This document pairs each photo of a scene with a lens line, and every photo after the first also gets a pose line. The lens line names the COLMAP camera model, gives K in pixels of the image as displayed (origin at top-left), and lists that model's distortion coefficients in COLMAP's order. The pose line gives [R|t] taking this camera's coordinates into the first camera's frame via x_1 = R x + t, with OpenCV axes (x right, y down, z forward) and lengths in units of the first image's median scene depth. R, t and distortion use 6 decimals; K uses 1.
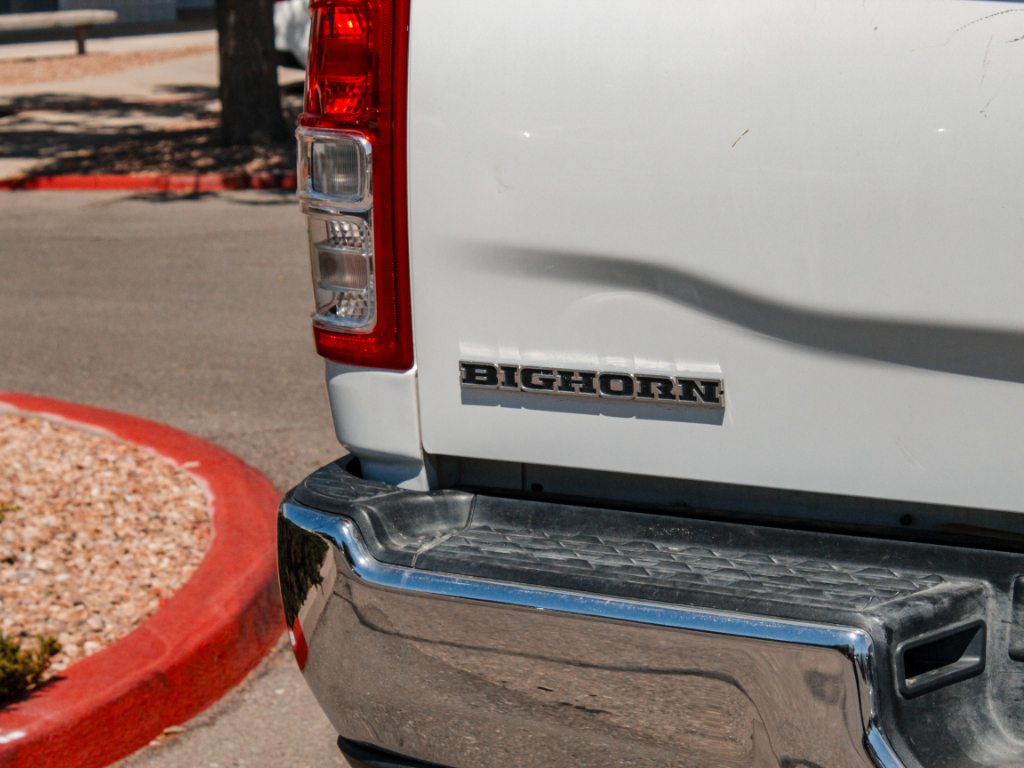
lens RADIAL K [[2784.8, 0, 512.0], [0, 2784.8, 384.0], [0, 0, 1]] dist [0.061709, 0.288304]
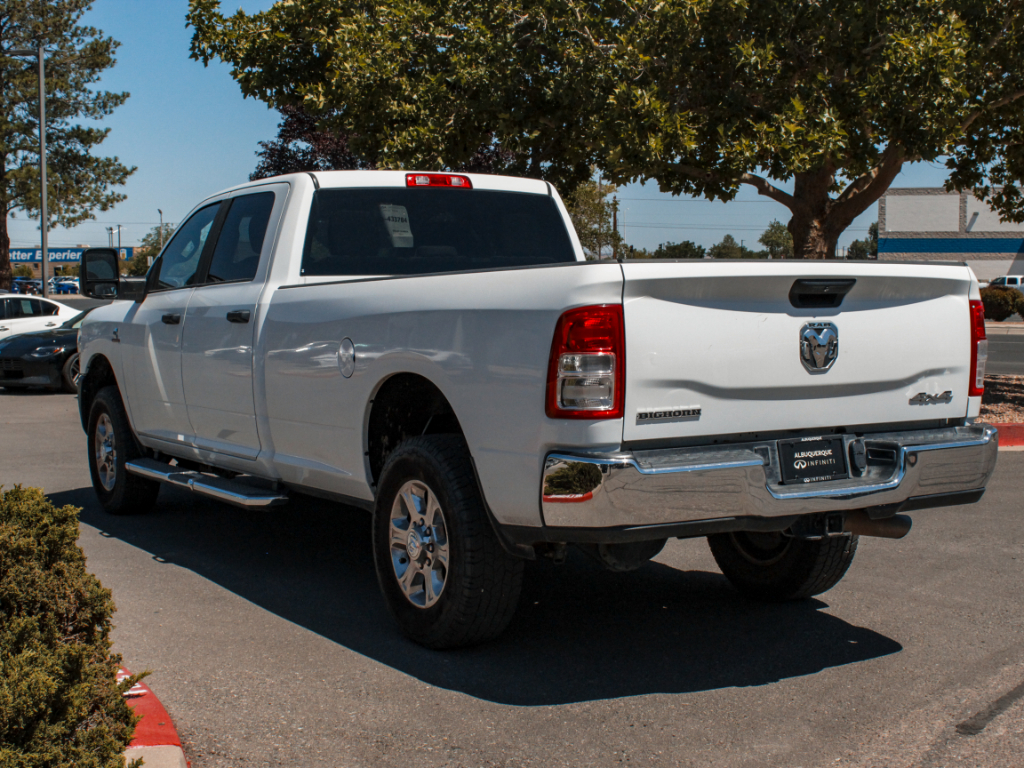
lens RADIAL K [[1504.9, 0, 512.0], [0, 1504.9, 384.0], [0, 0, 1]] dist [-0.065175, -0.060735]
pose [[0.510051, -0.049624, 0.858712, -1.854747], [0.146454, 0.988767, -0.029850, -0.011526], [-0.847585, 0.140987, 0.511589, 0.122831]]
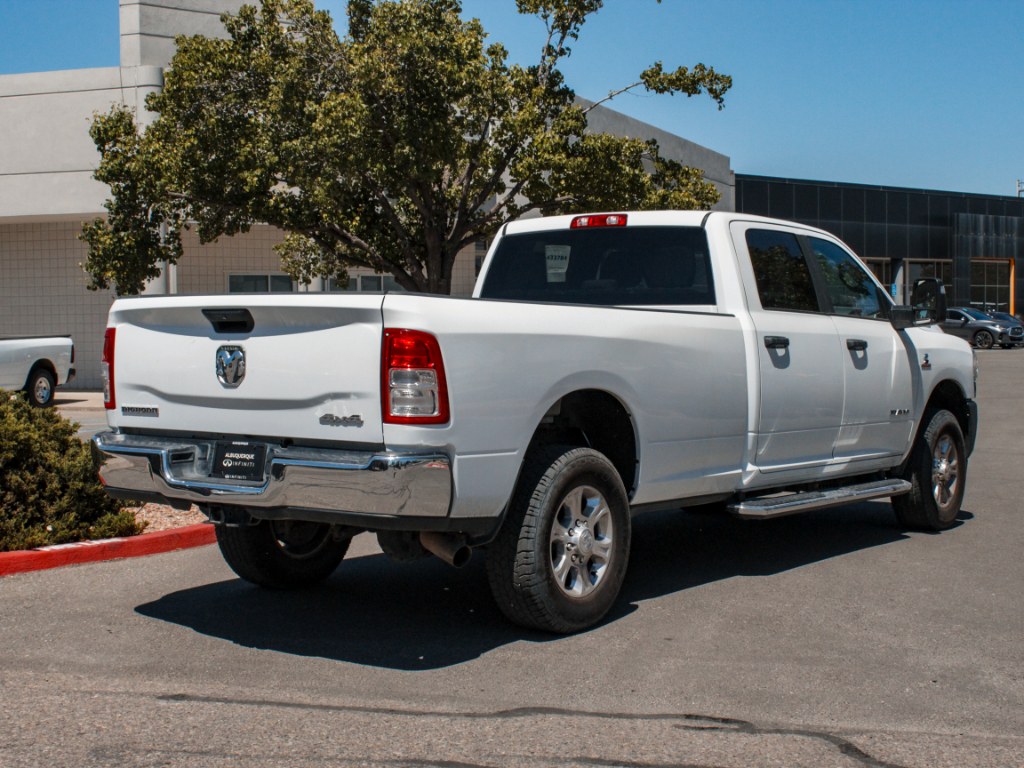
lens RADIAL K [[1553.8, 0, 512.0], [0, 1553.8, 384.0], [0, 0, 1]] dist [-0.047858, -0.077244]
pose [[0.987434, 0.014518, -0.157366, 1.156874], [-0.034985, 0.991147, -0.128081, 0.294847], [0.154113, 0.131977, 0.979199, -1.703109]]
